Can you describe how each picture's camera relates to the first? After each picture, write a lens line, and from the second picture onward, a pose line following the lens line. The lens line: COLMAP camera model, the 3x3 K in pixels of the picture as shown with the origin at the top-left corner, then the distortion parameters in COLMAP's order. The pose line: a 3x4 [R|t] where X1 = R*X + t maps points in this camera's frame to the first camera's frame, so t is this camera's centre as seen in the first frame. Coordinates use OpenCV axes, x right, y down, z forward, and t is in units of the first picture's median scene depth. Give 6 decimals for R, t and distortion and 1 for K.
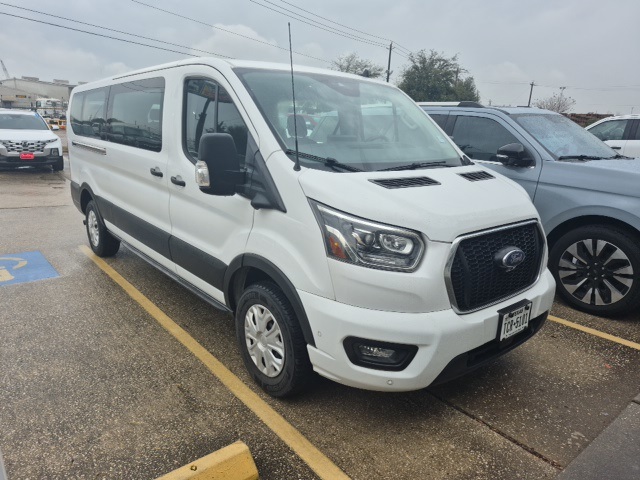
lens RADIAL K [[453.3, 0, 323.9], [0, 453.3, 238.9], [0, 0, 1]] dist [0.032666, -0.007554]
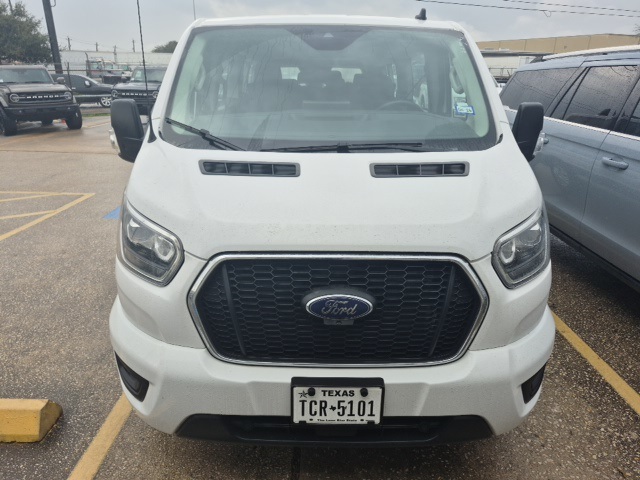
lens RADIAL K [[453.3, 0, 323.9], [0, 453.3, 238.9], [0, 0, 1]] dist [0.032666, -0.007554]
pose [[0.771931, 0.195240, -0.604983, 0.734310], [-0.150704, 0.980744, 0.124215, -0.120750], [0.617585, -0.004712, 0.786490, 0.483764]]
